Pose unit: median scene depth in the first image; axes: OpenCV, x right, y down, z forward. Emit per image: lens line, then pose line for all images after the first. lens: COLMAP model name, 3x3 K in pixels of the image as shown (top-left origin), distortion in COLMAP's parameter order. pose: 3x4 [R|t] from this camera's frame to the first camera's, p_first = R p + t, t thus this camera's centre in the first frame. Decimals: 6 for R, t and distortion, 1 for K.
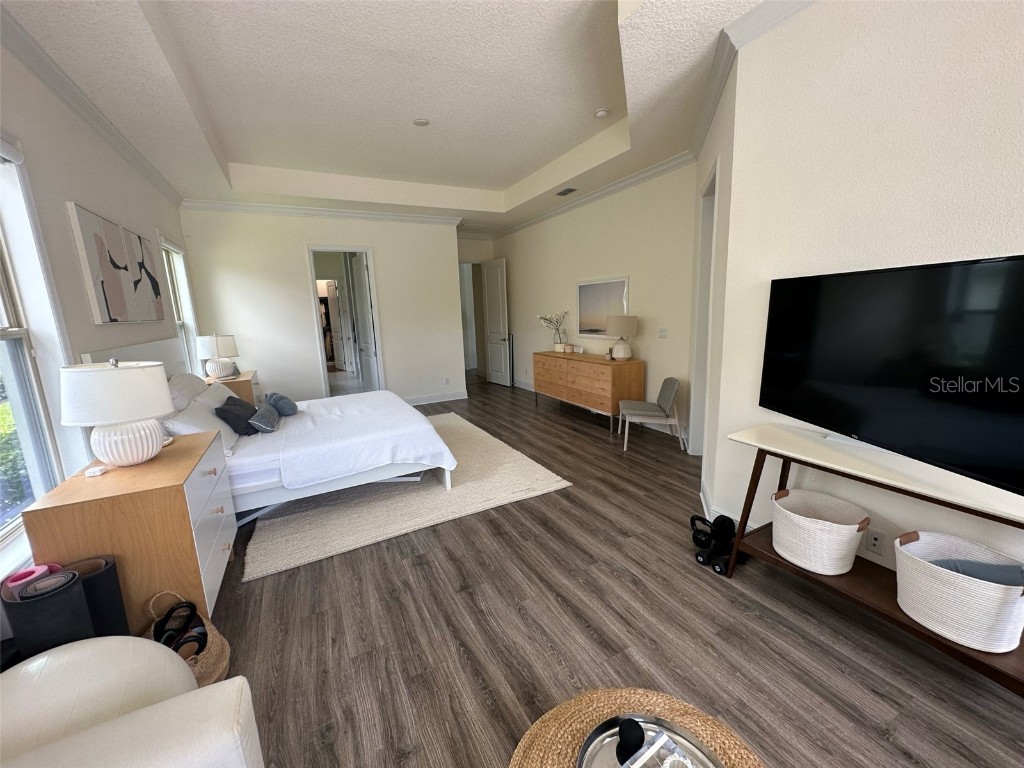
lens RADIAL K [[409.3, 0, 514.1], [0, 409.3, 384.4], [0, 0, 1]] dist [0.002660, 0.000085]
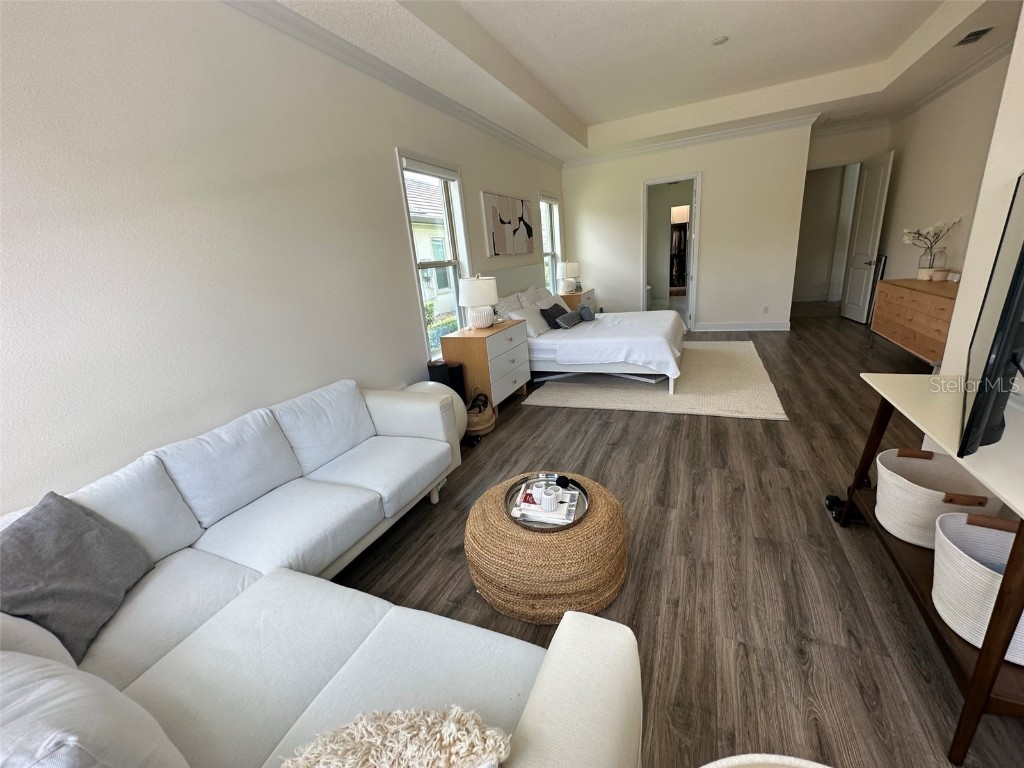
lens RADIAL K [[409.3, 0, 515.3], [0, 409.3, 386.5], [0, 0, 1]] dist [0.002660, 0.000085]
pose [[0.618746, 0.219571, -0.754282, 0.518292], [-0.080834, 0.972845, 0.216886, 0.013935], [0.781421, -0.073226, 0.619693, -0.103442]]
